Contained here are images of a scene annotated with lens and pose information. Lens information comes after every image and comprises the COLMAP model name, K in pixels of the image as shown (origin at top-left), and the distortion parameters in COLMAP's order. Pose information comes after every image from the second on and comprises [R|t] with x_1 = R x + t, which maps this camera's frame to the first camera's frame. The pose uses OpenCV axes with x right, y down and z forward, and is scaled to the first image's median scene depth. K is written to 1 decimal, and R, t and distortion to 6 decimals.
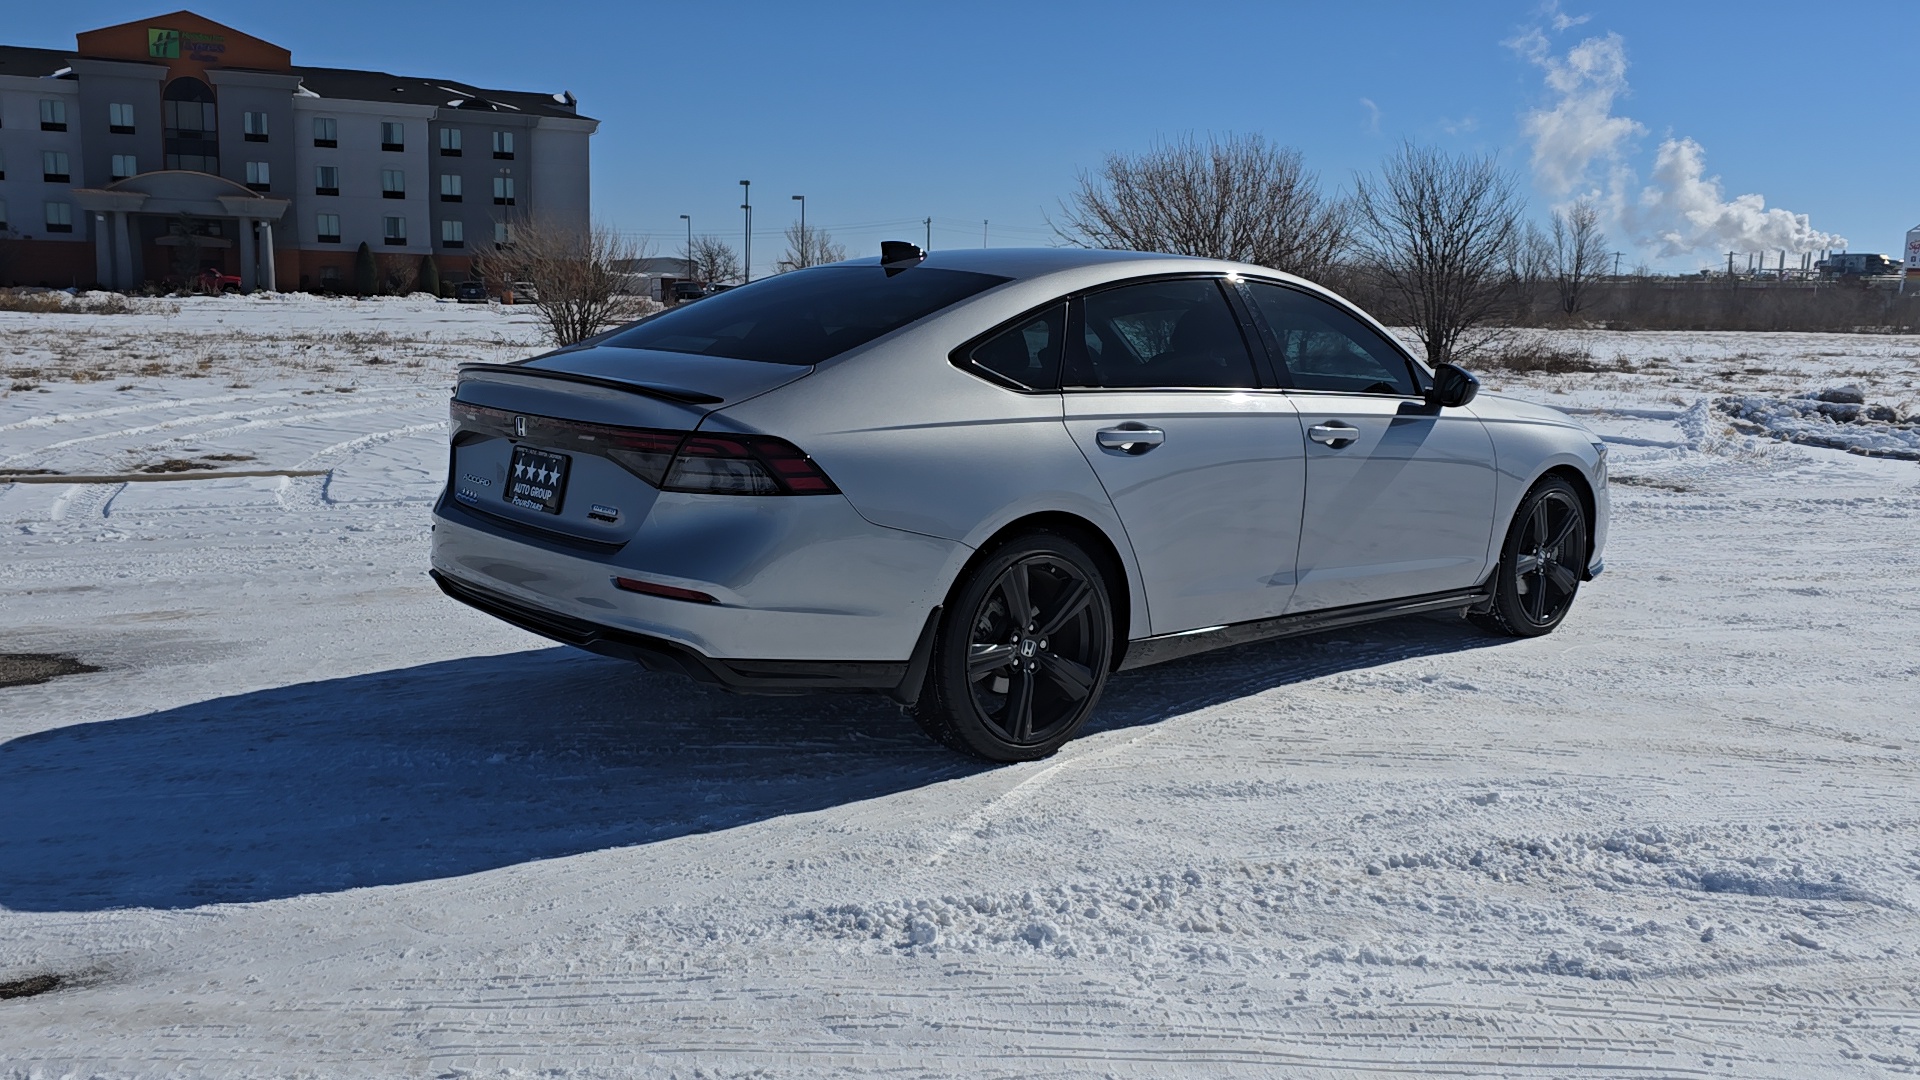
lens RADIAL K [[1596.3, 0, 950.5], [0, 1596.3, 547.5], [0, 0, 1]] dist [0.010070, 0.000172]
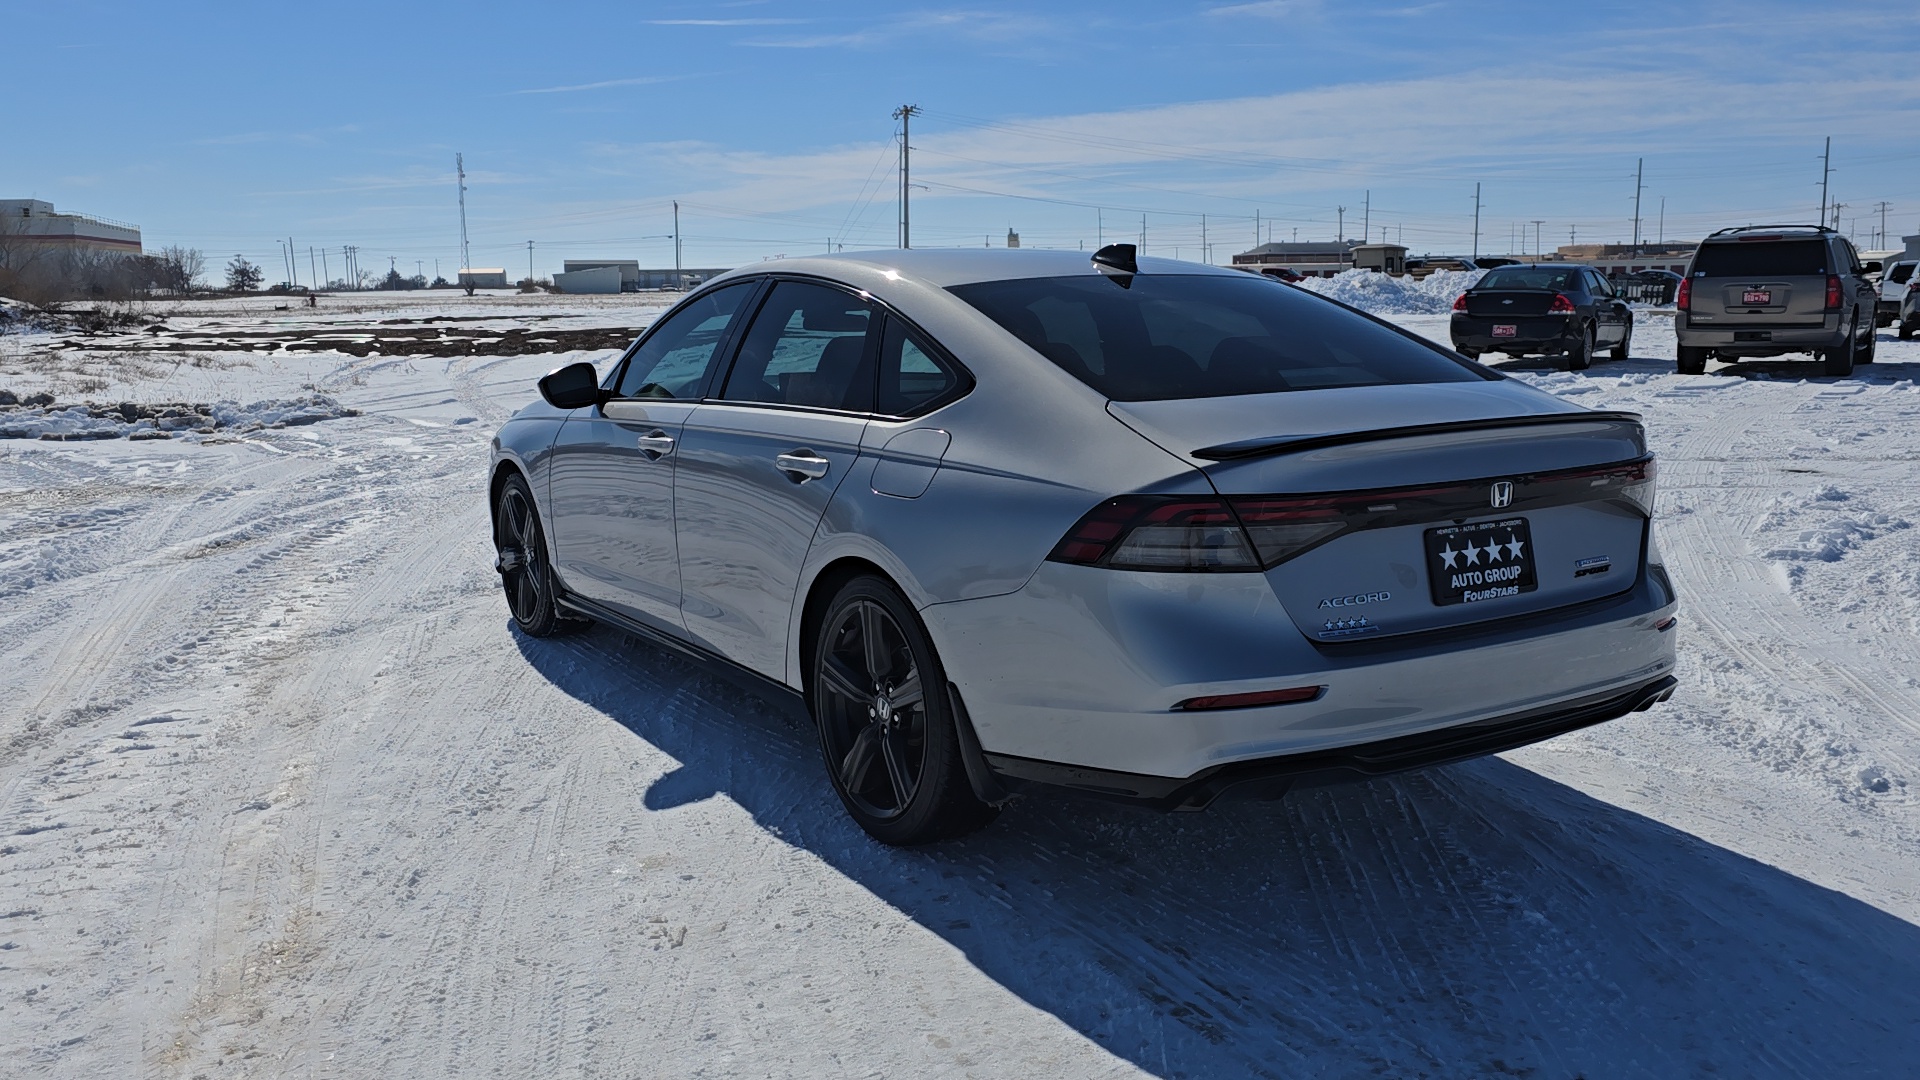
lens RADIAL K [[1596.3, 0, 957.8], [0, 1596.3, 537.0], [0, 0, 1]] dist [0.010070, 0.000172]
pose [[0.155989, -0.187366, 0.969825, -0.897766], [0.173170, 0.971825, 0.159899, -0.190104], [-0.972460, 0.143002, 0.184040, 0.943177]]
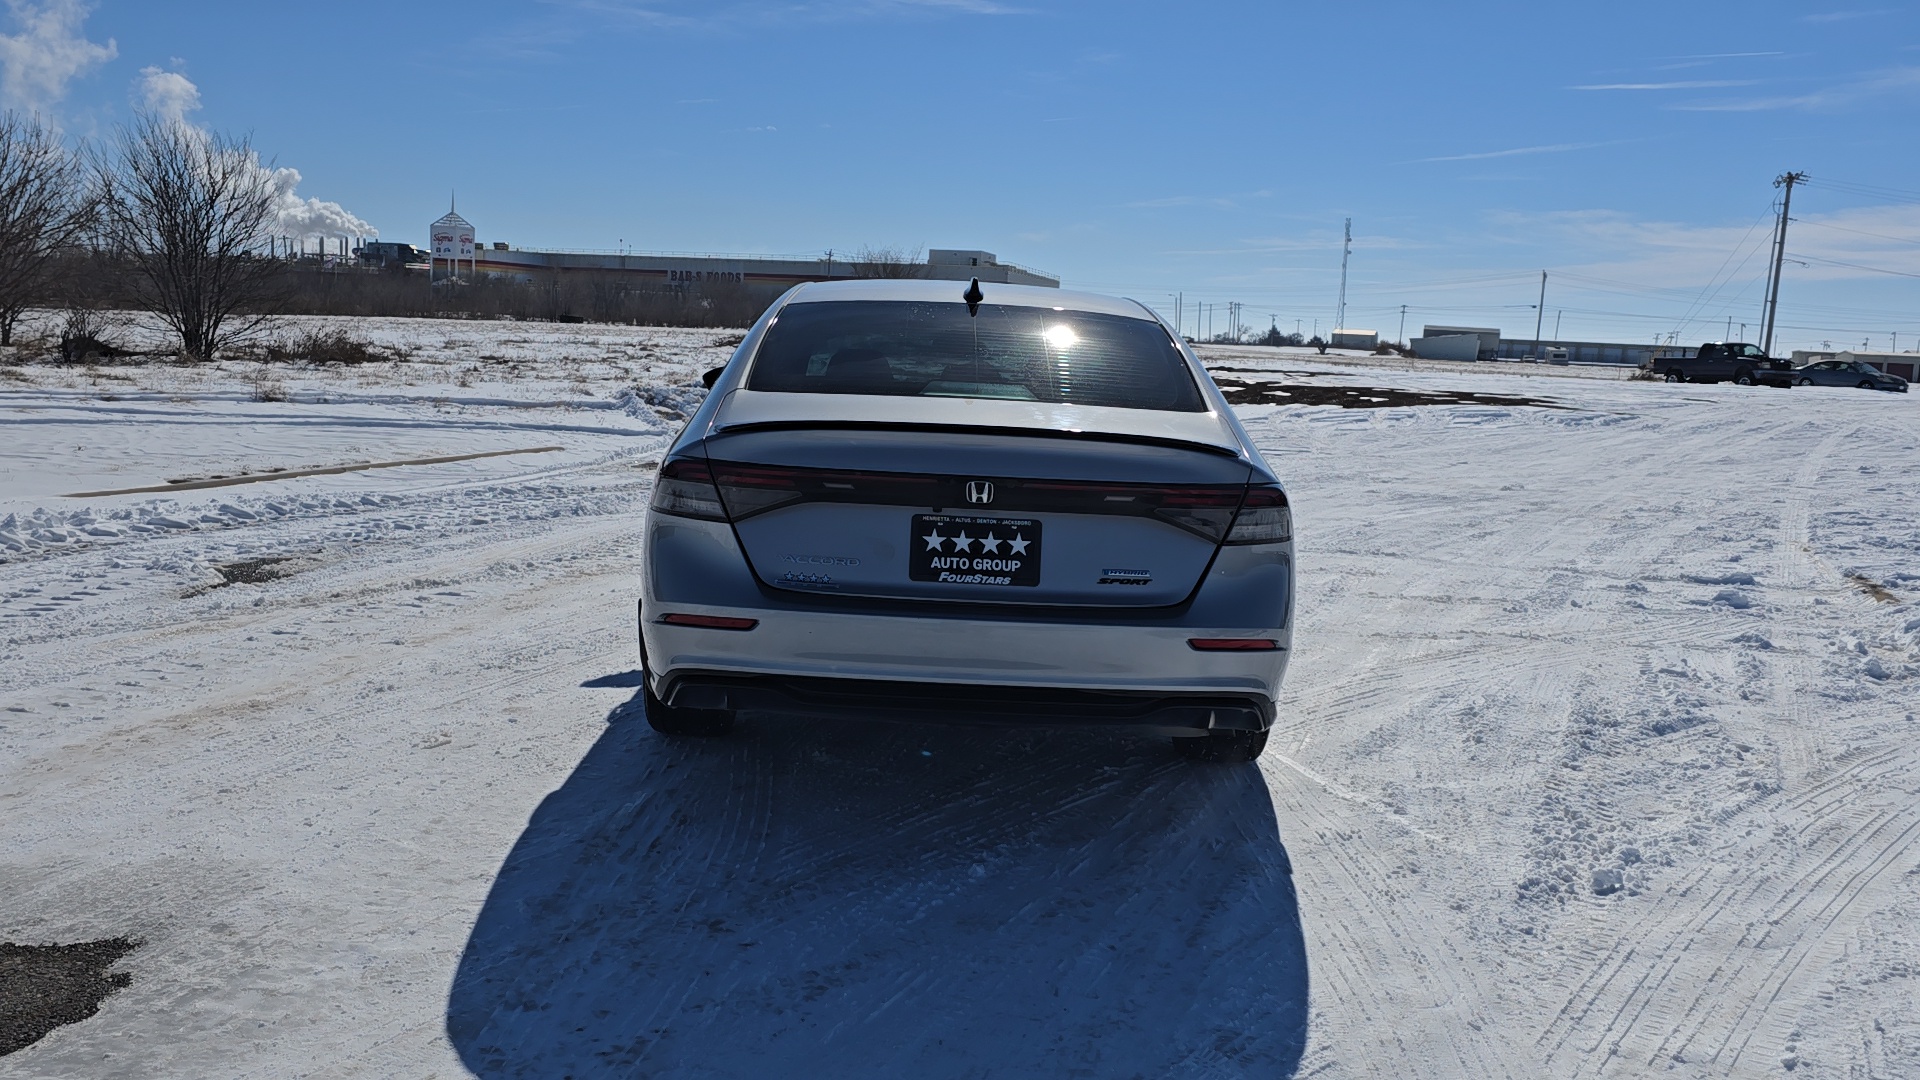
lens RADIAL K [[1596.3, 0, 970.5], [0, 1596.3, 538.0], [0, 0, 1]] dist [0.010070, 0.000172]
pose [[0.643149, -0.097825, 0.759466, -0.800090], [0.092910, 0.994448, 0.049412, -0.080208], [-0.760083, 0.038783, 0.648667, 0.363414]]
